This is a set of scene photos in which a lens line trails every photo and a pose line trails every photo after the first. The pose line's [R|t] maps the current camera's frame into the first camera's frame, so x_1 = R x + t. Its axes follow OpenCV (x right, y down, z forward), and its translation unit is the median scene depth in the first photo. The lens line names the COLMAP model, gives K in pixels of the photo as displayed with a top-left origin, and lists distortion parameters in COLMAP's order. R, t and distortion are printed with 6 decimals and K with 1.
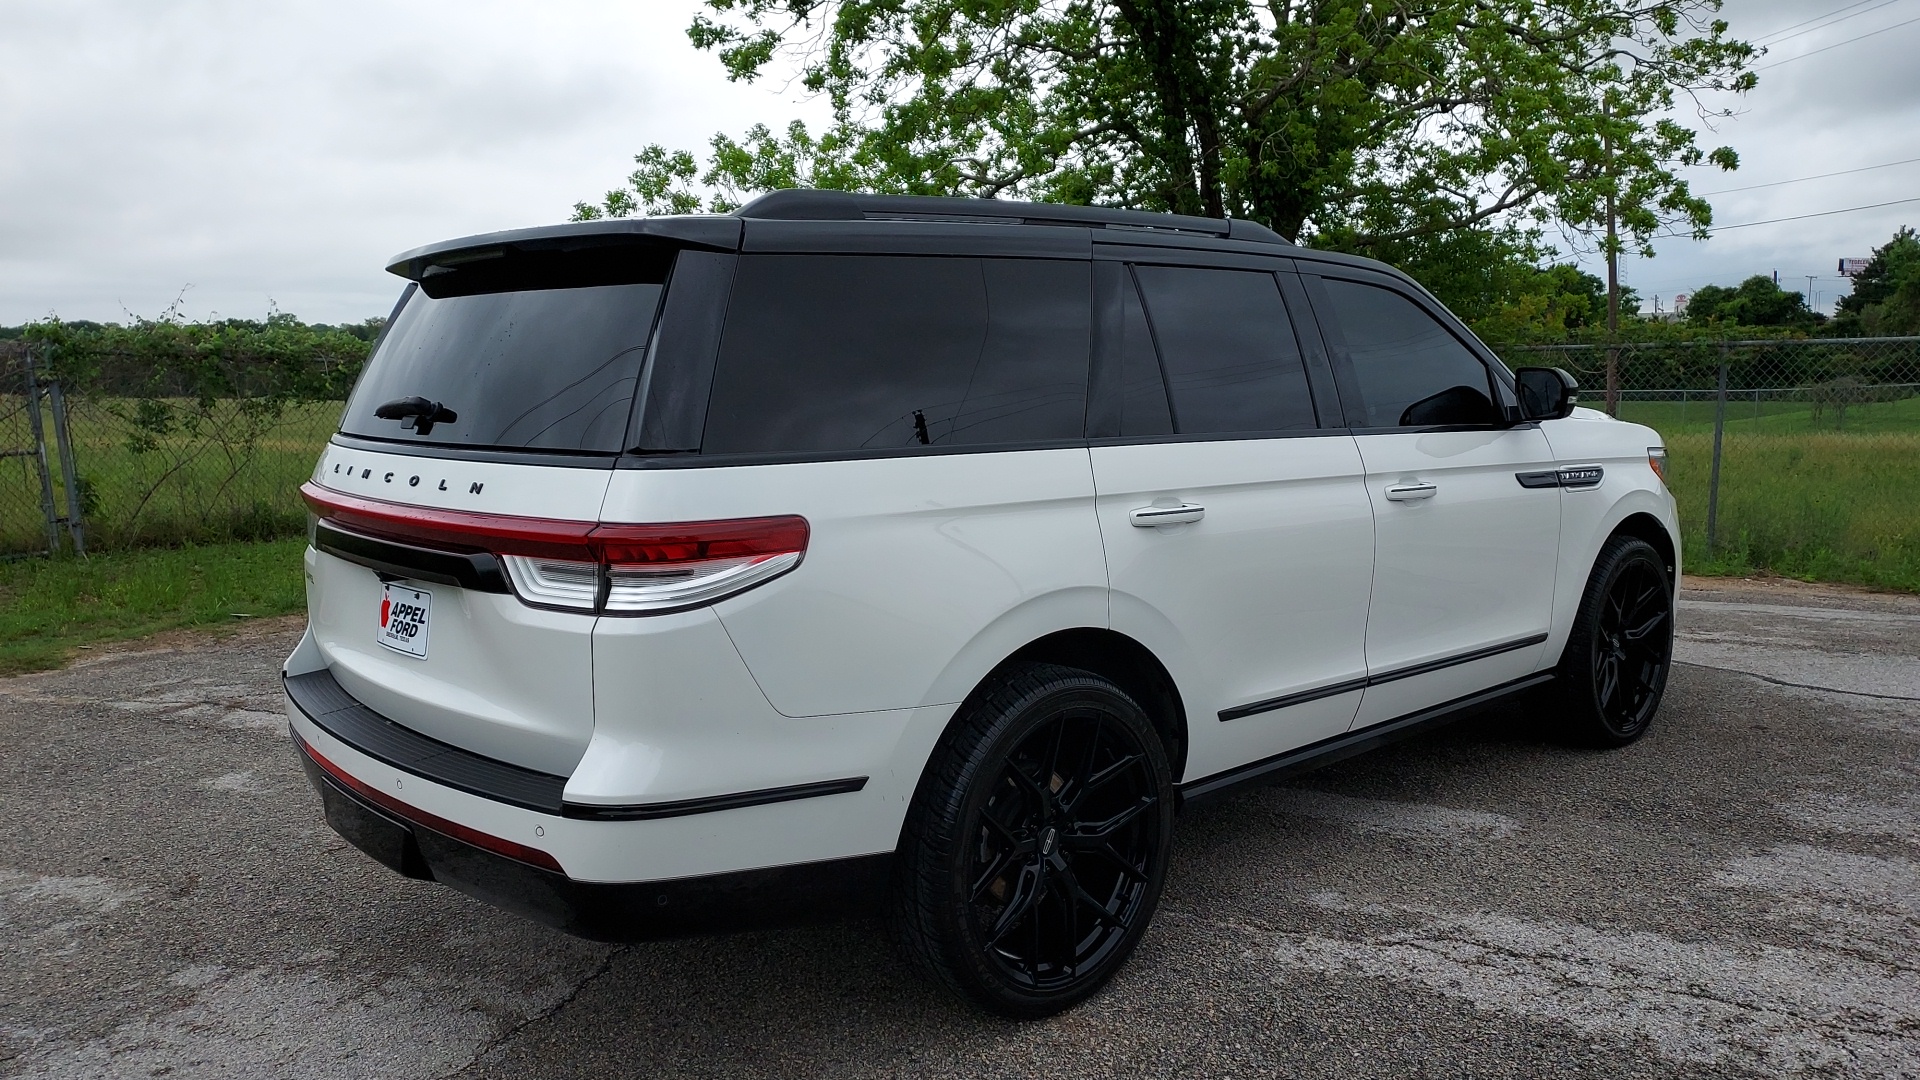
lens RADIAL K [[1350.4, 0, 978.2], [0, 1350.4, 545.3], [0, 0, 1]] dist [0.075373, -0.083338]
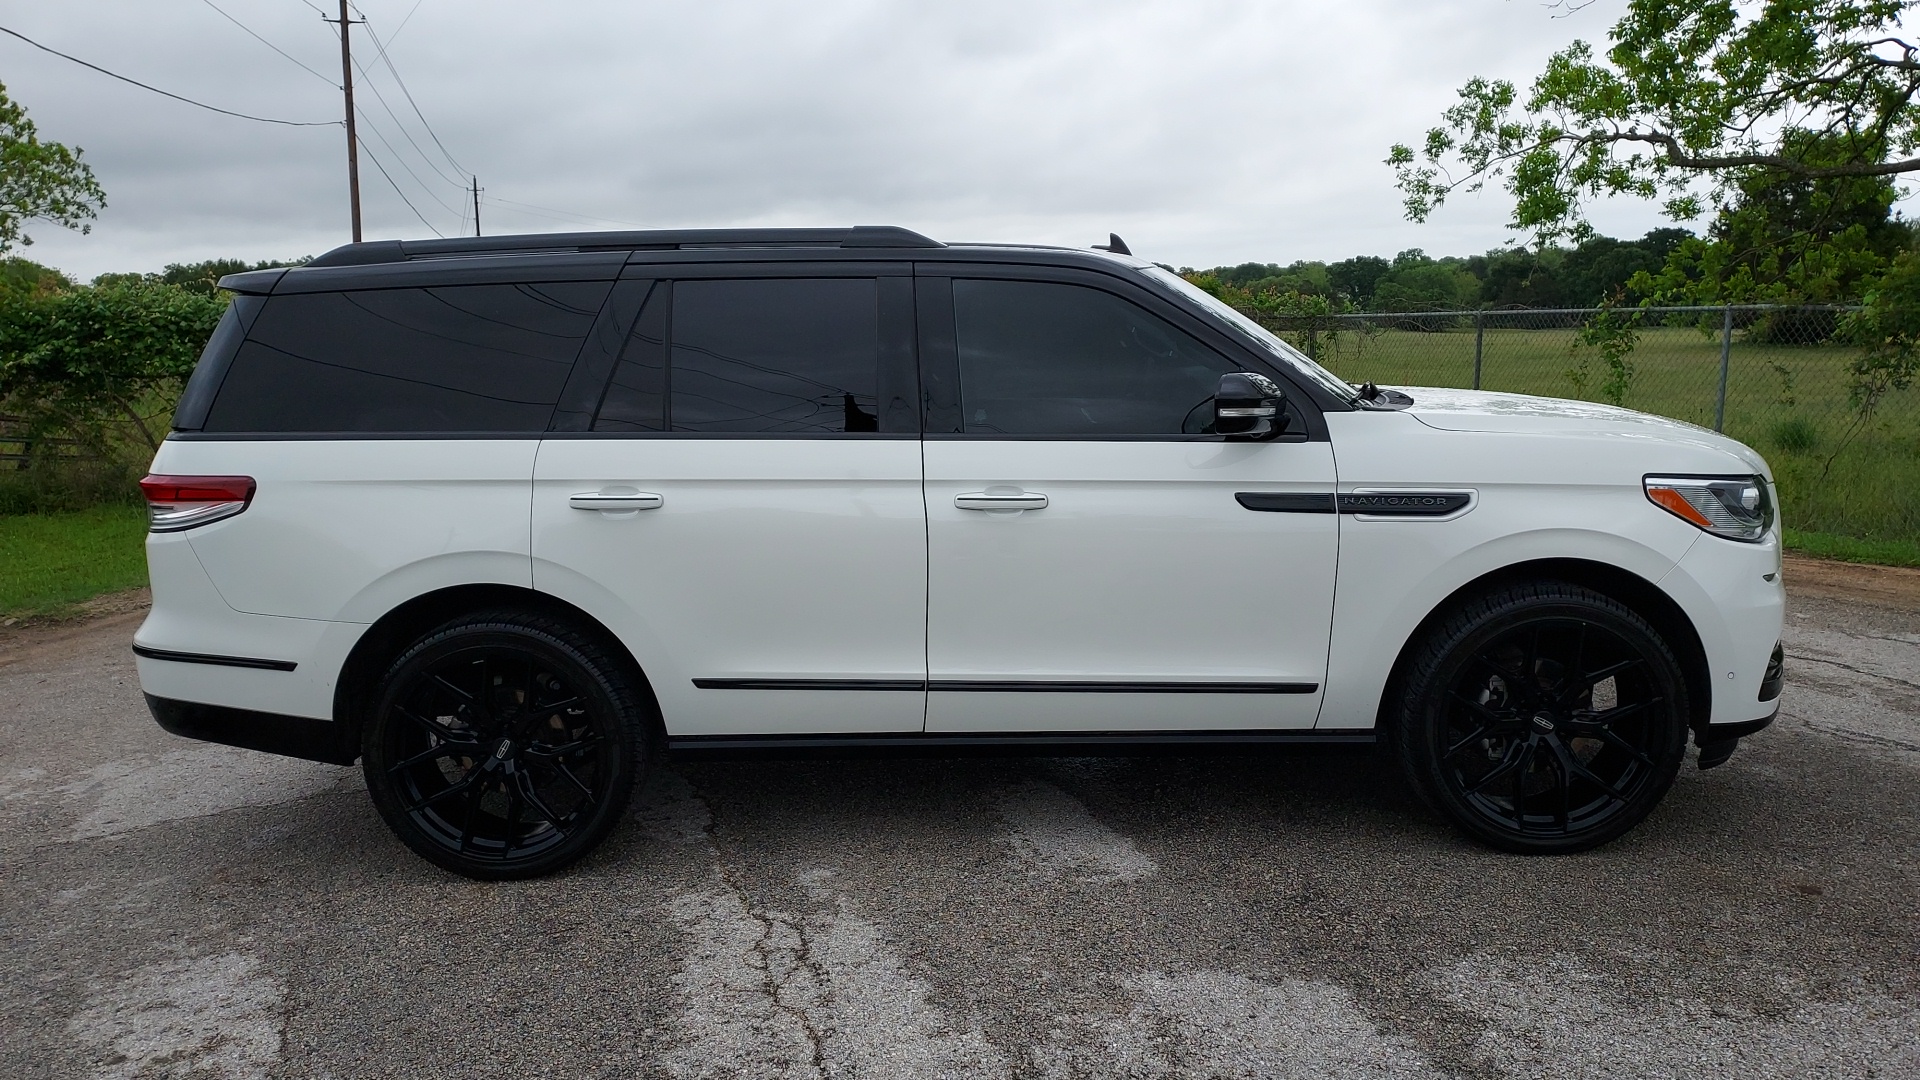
lens RADIAL K [[1350.4, 0, 978.2], [0, 1350.4, 545.3], [0, 0, 1]] dist [0.075373, -0.083338]
pose [[0.734164, 0.108590, -0.670232, 1.120176], [-0.076230, 0.994069, 0.077557, -0.095702], [0.674679, -0.005848, 0.738088, 0.332752]]
